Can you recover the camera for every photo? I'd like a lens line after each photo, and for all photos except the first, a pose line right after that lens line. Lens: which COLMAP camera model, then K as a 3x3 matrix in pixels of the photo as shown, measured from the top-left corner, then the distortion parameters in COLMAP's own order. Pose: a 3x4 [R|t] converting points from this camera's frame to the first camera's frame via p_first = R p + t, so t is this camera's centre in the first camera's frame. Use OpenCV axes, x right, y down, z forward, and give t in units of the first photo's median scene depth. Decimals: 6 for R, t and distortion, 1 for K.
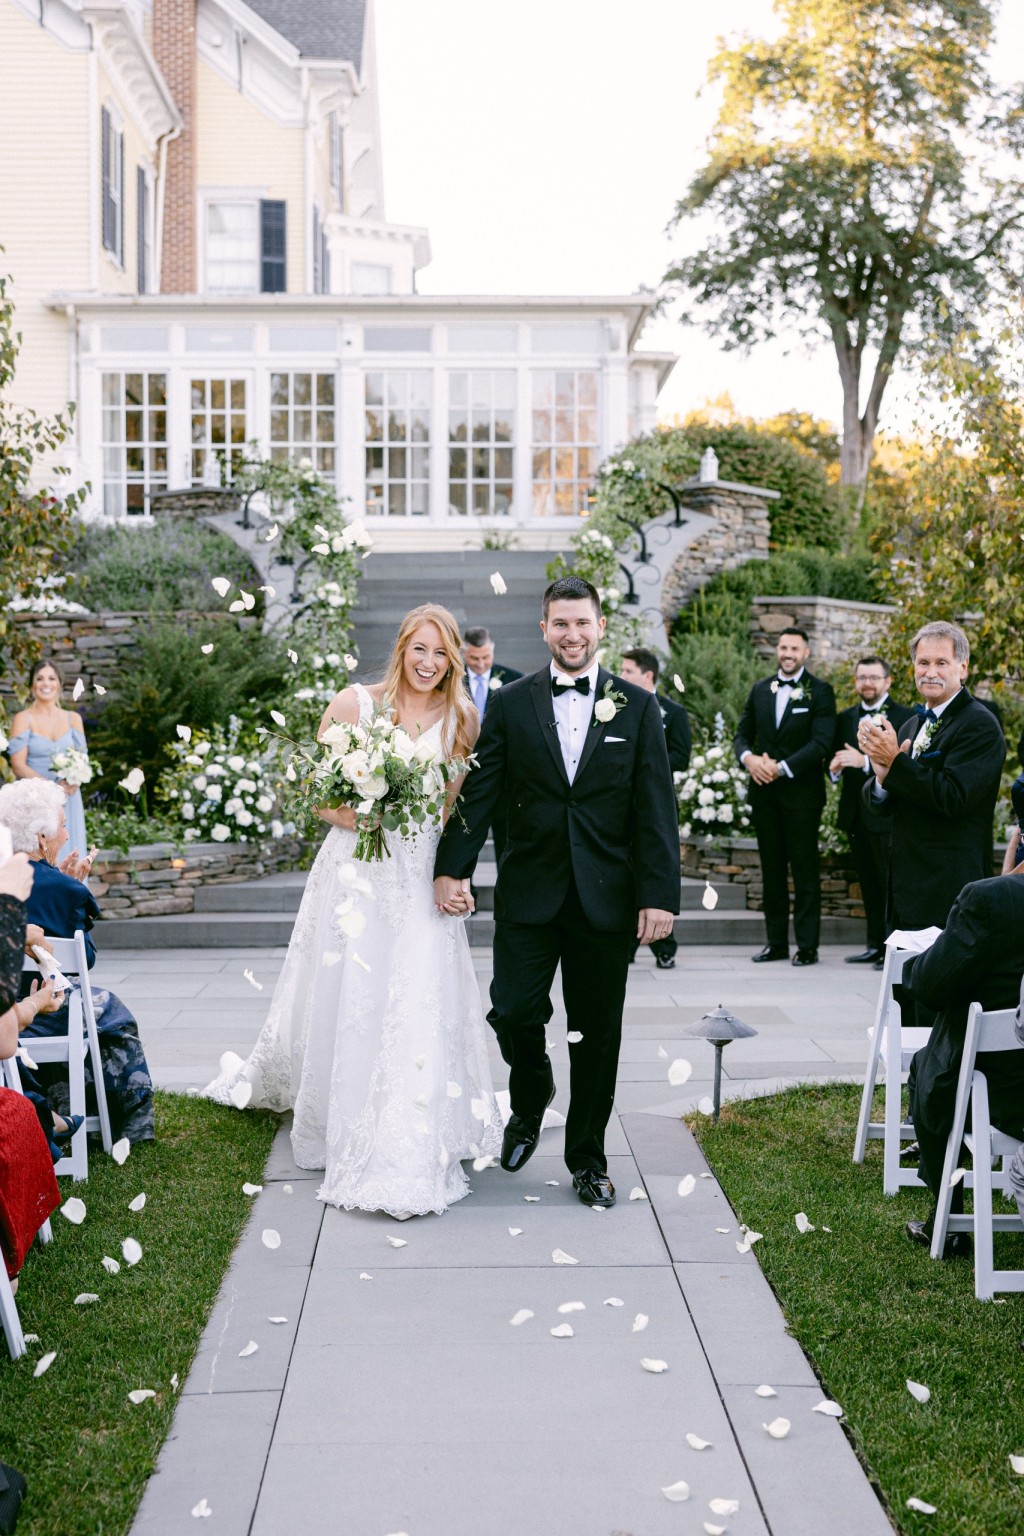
lens RADIAL K [[2027.7, 0, 482.0], [0, 2027.7, 768.2], [0, 0, 1]] dist [0.024011, 0.040706]
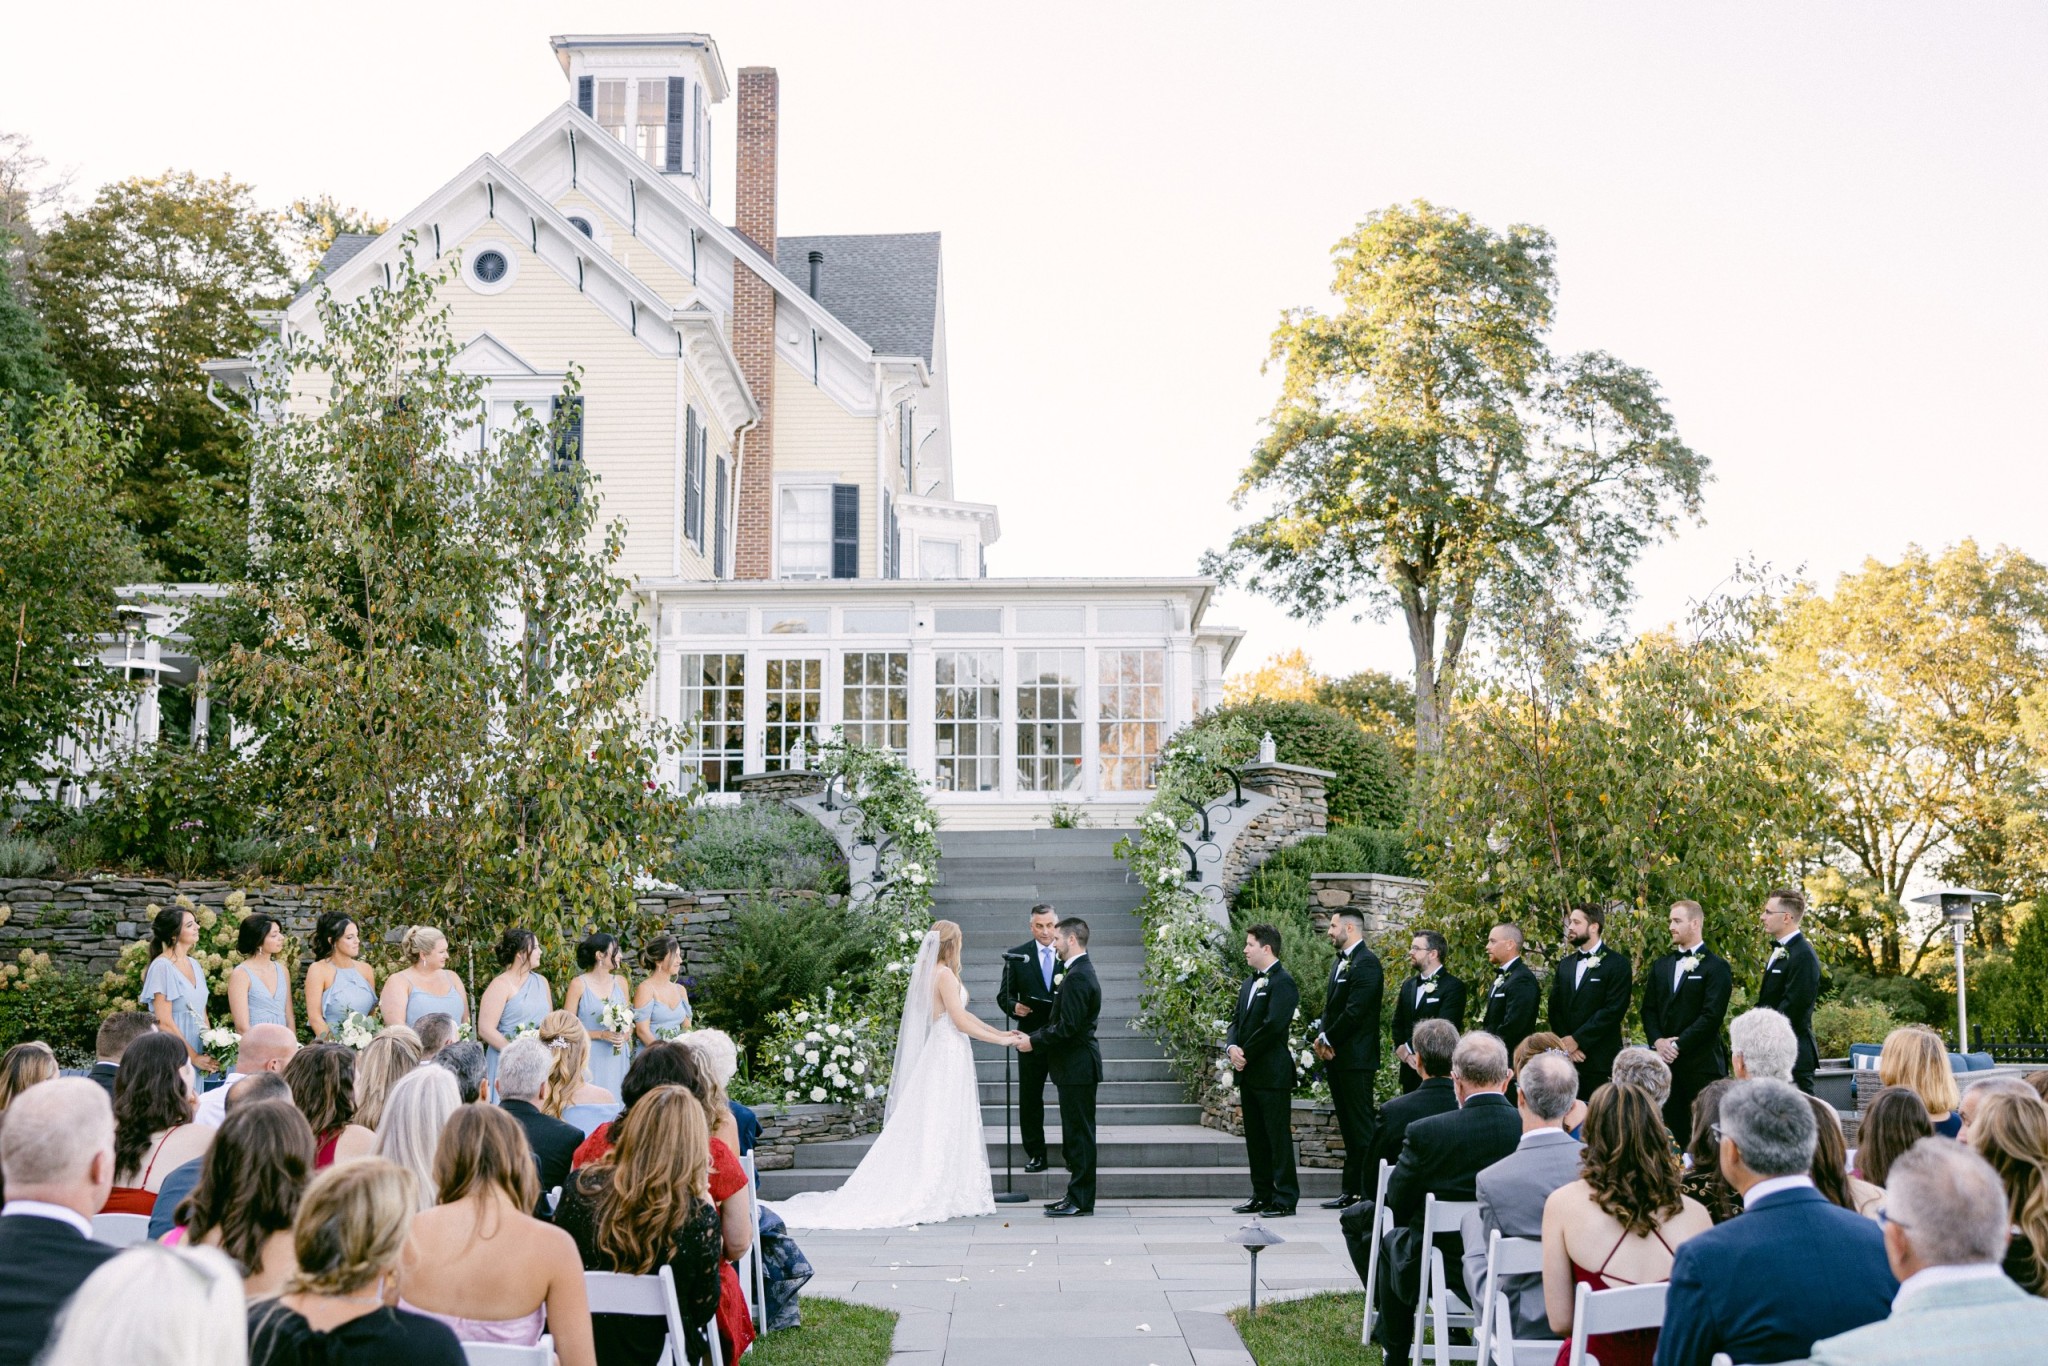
lens RADIAL K [[2316.1, 0, 998.6], [0, 2316.1, 628.3], [0, 0, 1]] dist [0.005483, 0.001869]
pose [[0.999790, -0.005492, -0.019756, -0.002851], [0.001800, 0.983258, -0.182208, 0.006934], [0.020426, 0.182135, 0.983061, -0.154944]]
